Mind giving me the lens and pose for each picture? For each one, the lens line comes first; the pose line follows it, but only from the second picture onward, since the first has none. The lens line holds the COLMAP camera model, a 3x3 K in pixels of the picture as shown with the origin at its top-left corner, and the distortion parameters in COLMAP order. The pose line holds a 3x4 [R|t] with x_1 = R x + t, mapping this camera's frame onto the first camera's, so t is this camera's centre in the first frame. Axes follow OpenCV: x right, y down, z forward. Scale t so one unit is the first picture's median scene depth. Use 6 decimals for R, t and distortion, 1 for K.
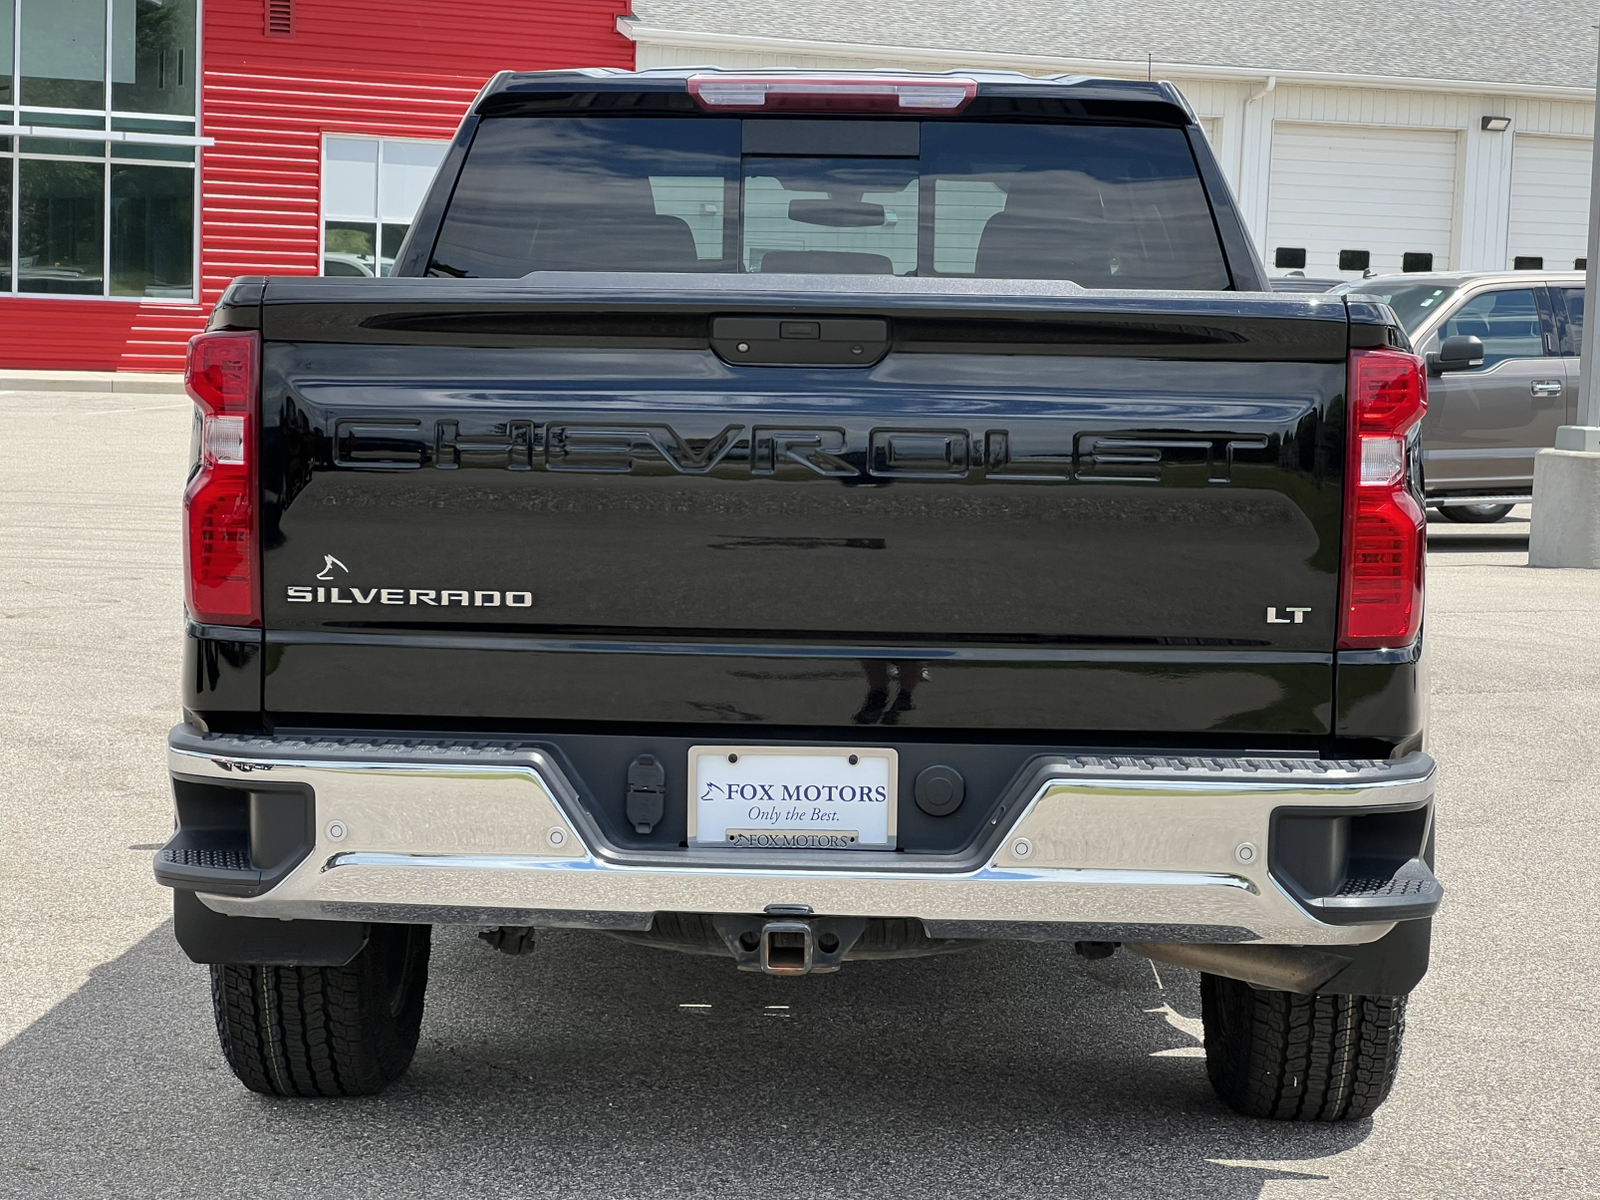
lens RADIAL K [[3662.6, 0, 774.2], [0, 3662.6, 560.9], [0, 0, 1]] dist [-0.390898, 9.220221]
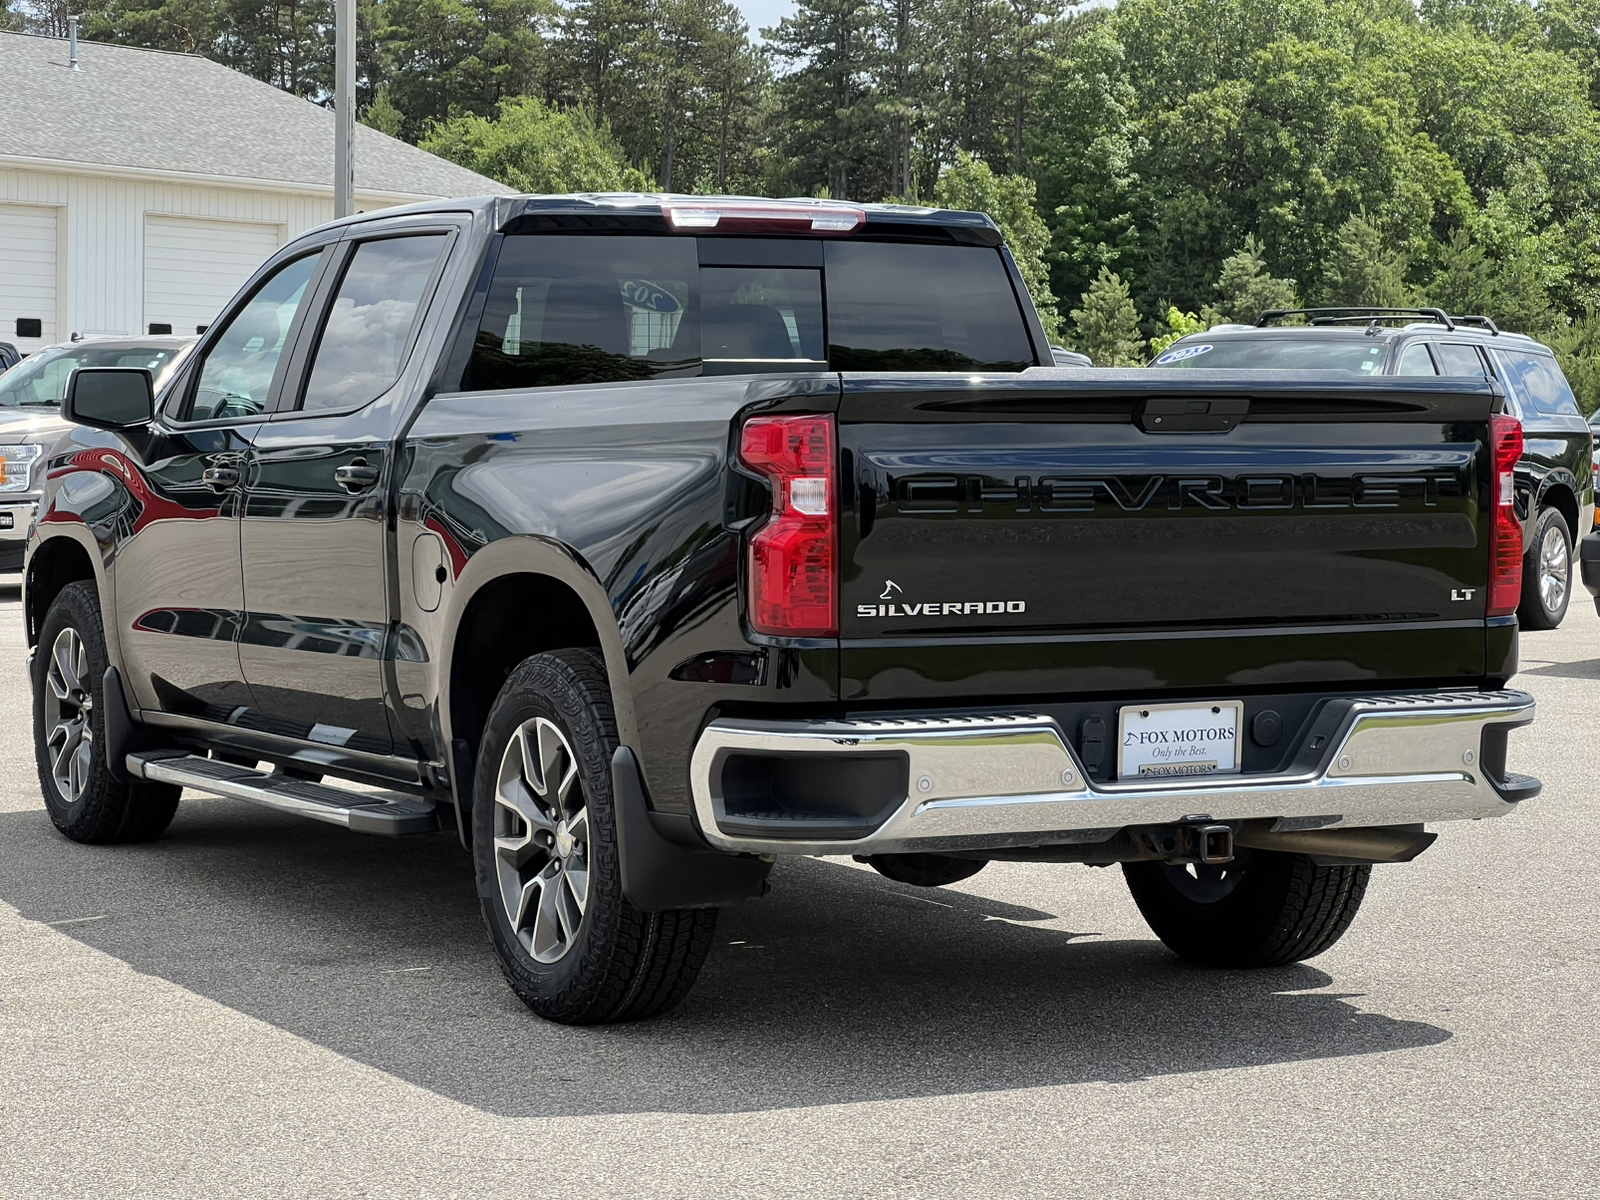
lens RADIAL K [[3662.6, 0, 774.2], [0, 3662.6, 560.9], [0, 0, 1]] dist [-0.390898, 9.220221]
pose [[0.876844, -0.037442, 0.479314, -0.801774], [0.044097, 0.999024, -0.002631, -0.007049], [-0.478748, 0.023443, 0.877639, -0.157868]]
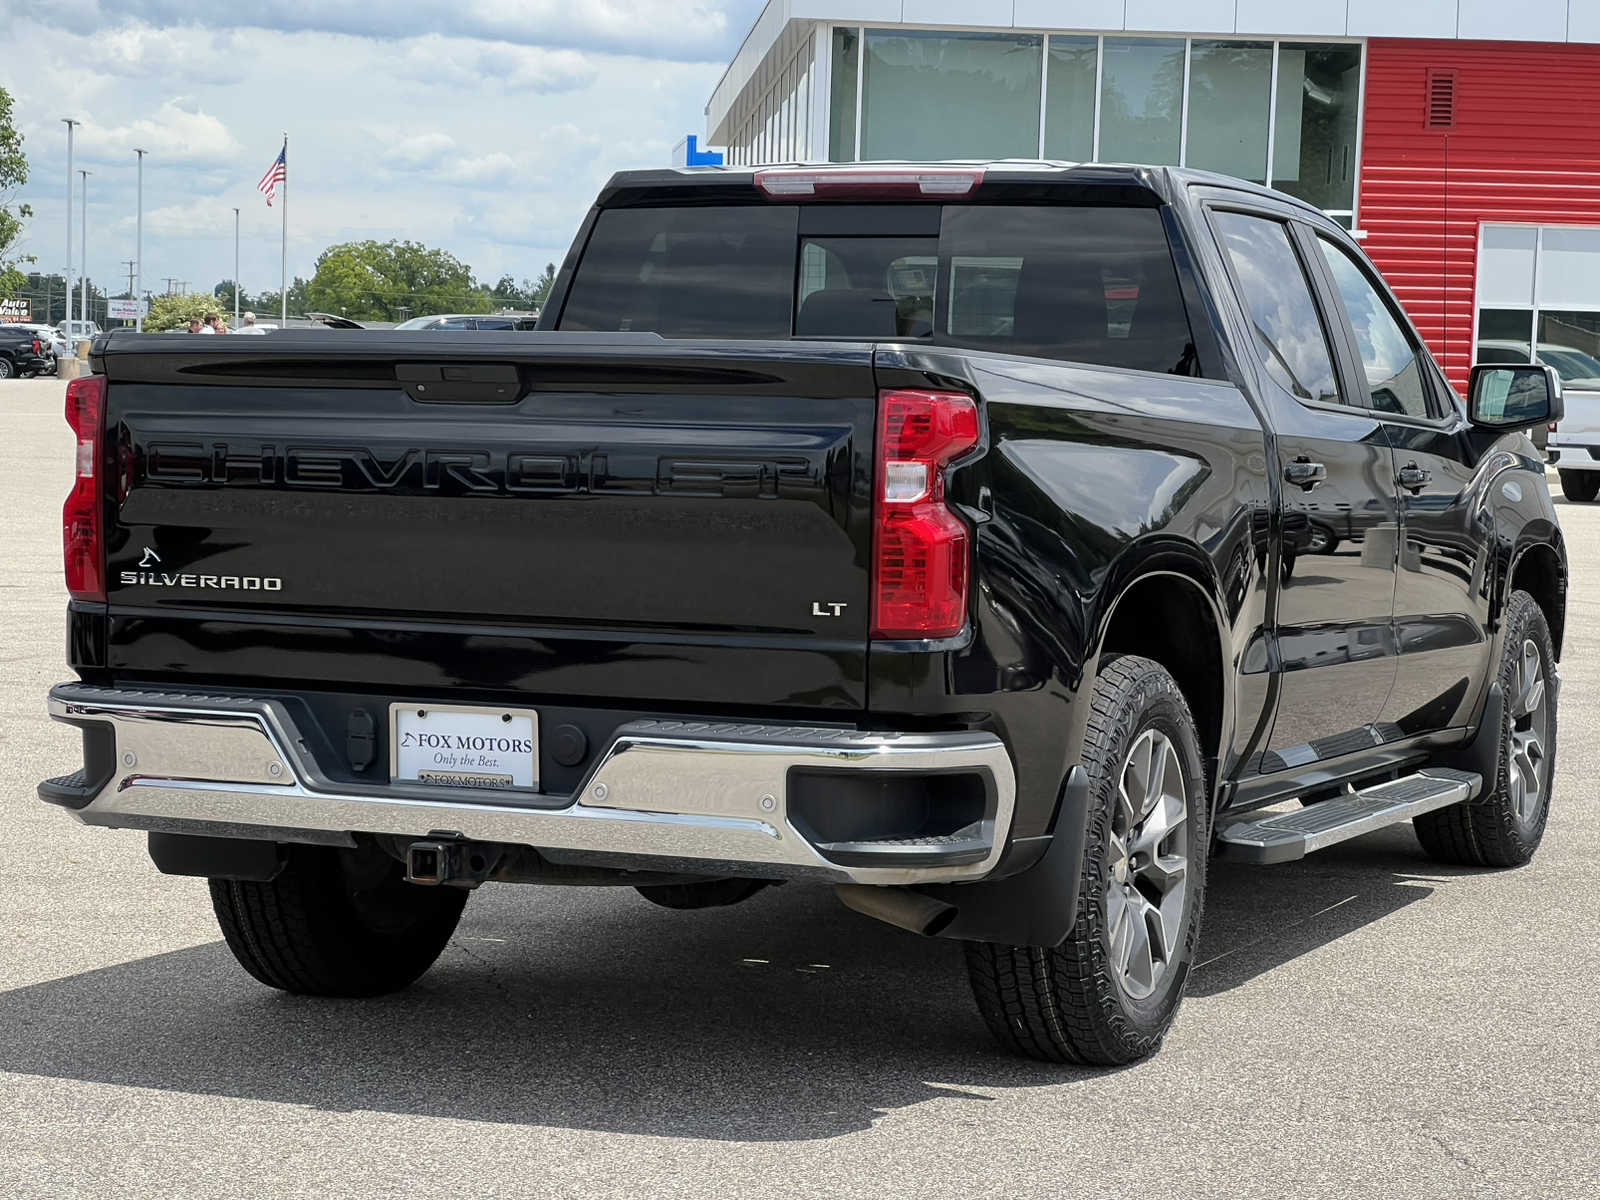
lens RADIAL K [[3662.6, 0, 774.2], [0, 3662.6, 560.9], [0, 0, 1]] dist [-0.390898, 9.220221]
pose [[0.931298, 0.016338, -0.363892, 0.559290], [-0.025671, 0.999453, -0.020826, 0.024402], [0.363353, 0.028737, 0.931208, -0.130076]]
